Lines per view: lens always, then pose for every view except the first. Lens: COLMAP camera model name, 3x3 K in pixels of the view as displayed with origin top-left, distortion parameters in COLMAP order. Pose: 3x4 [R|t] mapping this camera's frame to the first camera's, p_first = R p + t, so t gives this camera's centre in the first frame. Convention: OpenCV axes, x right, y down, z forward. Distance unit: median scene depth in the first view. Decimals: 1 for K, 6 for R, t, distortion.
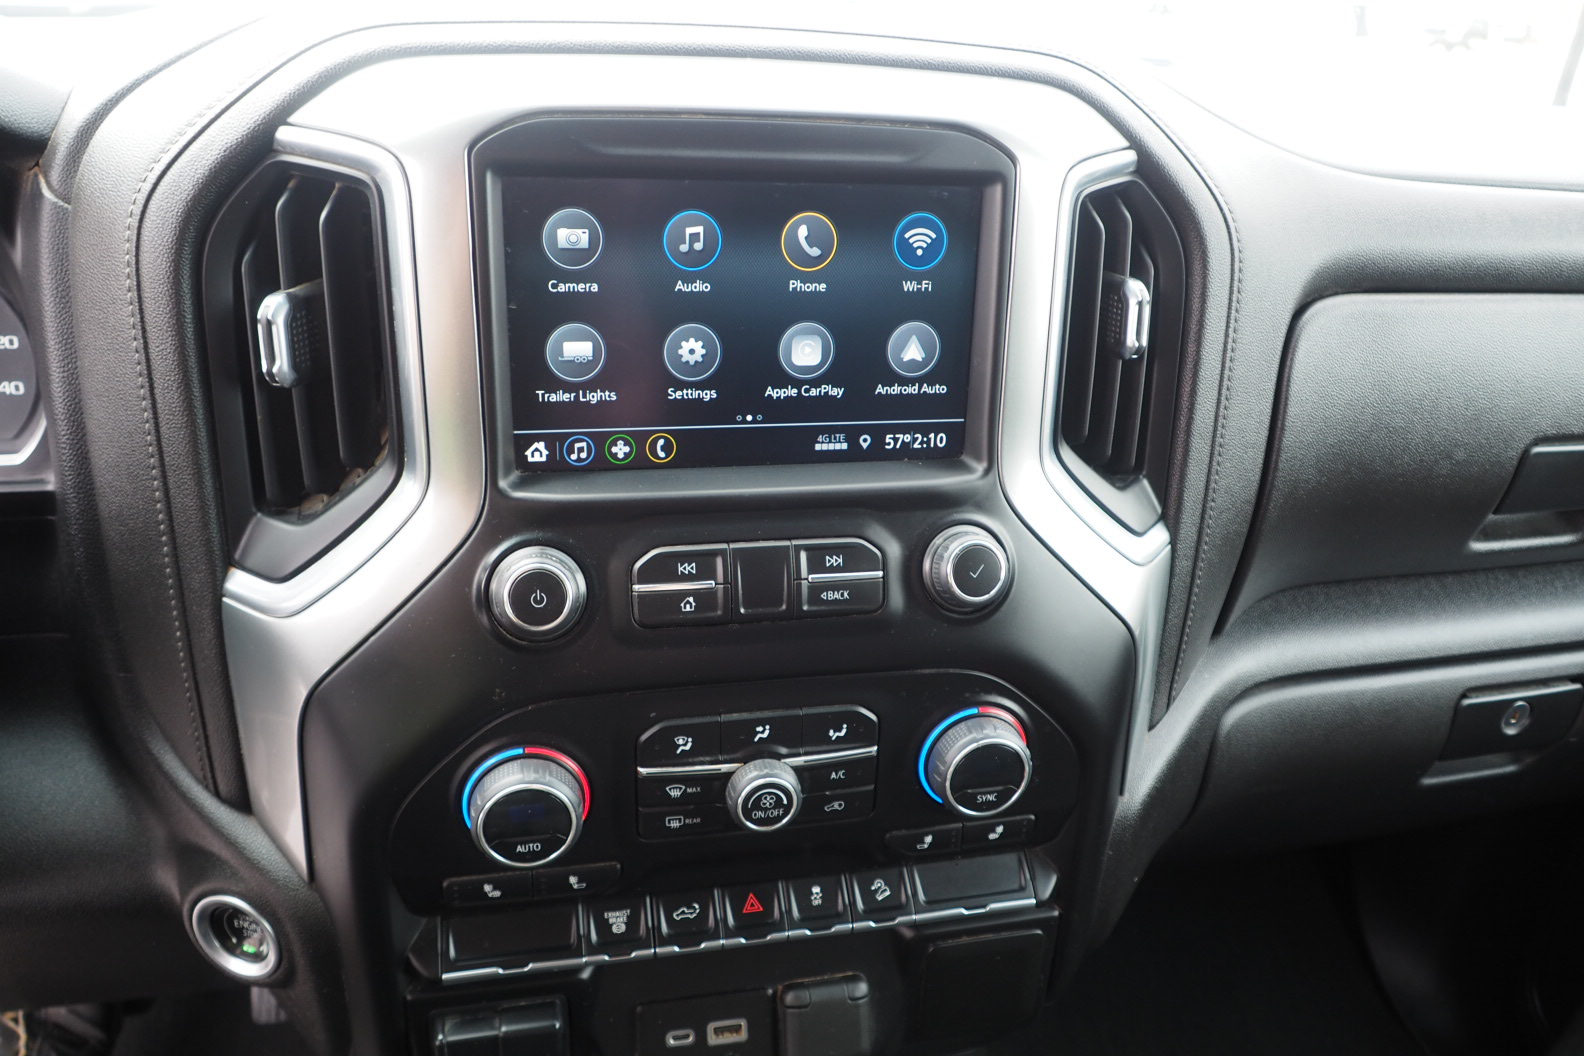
lens RADIAL K [[1115.2, 0, 789.1], [0, 1115.2, 512.3], [0, 0, 1]] dist [-0.051413, 0.005000]
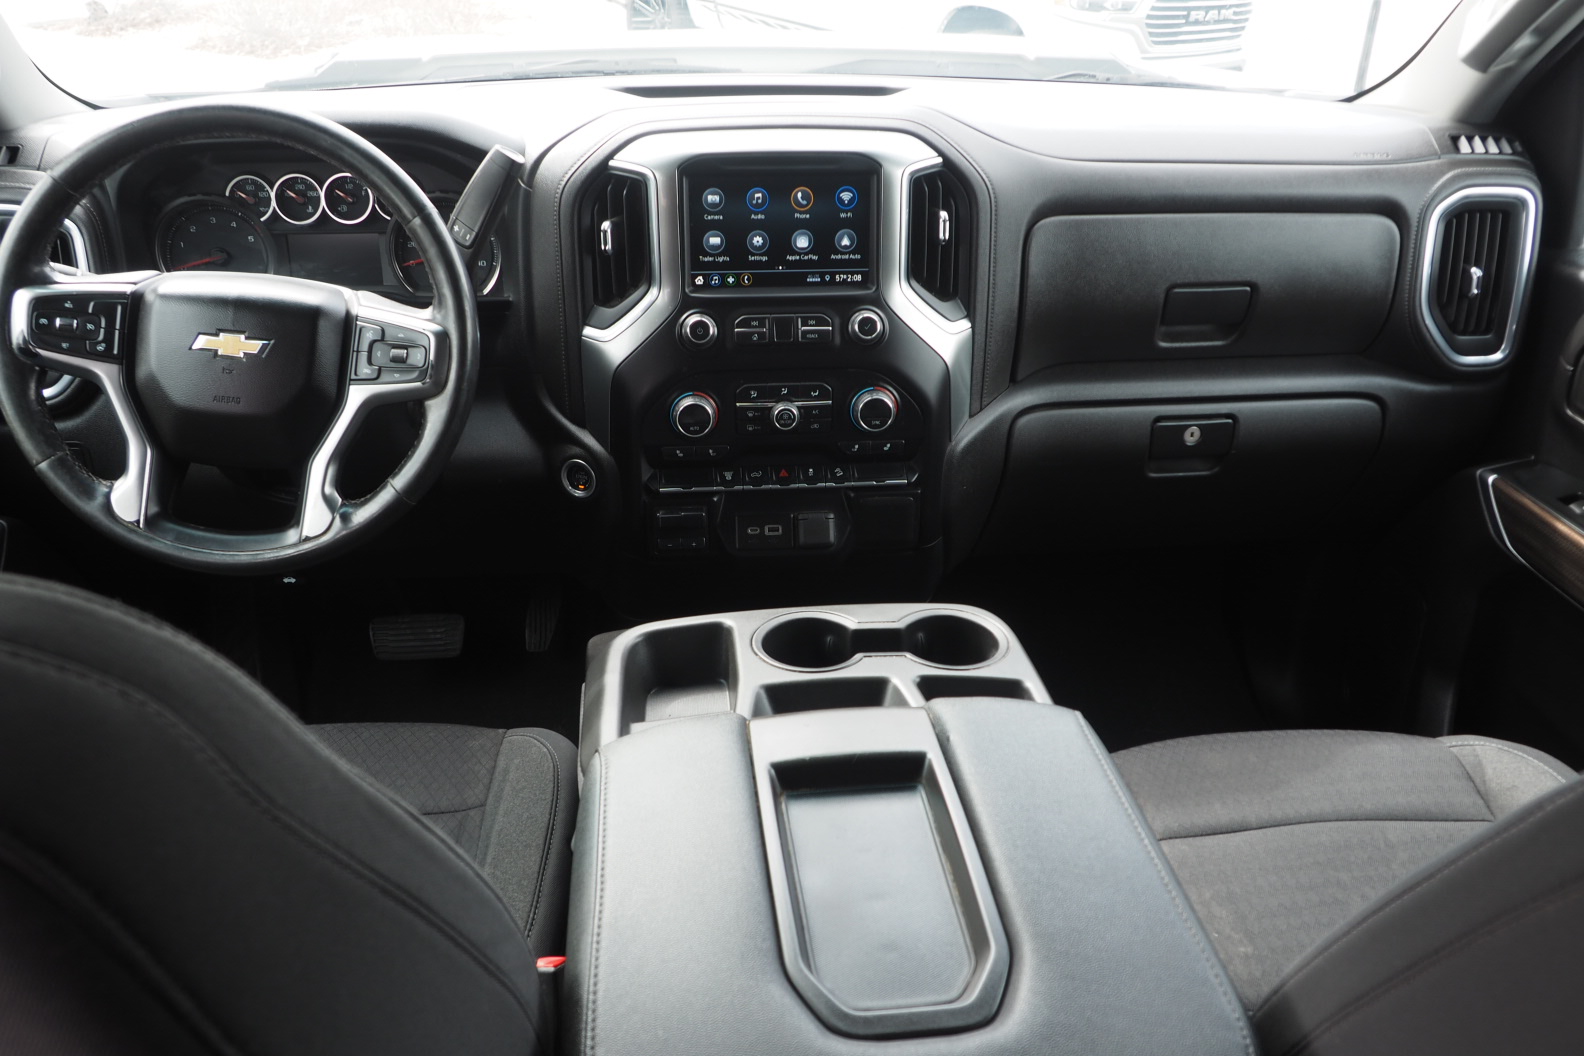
lens RADIAL K [[1272.1, 0, 793.4], [0, 1272.1, 528.9], [0, 0, 1]] dist [-0.008744, 0.003437]
pose [[0.991563, 0.013538, -0.128919, 0.373773], [-0.010669, 0.999681, 0.022913, 0.442196], [0.129188, -0.021344, 0.991390, -1.885629]]
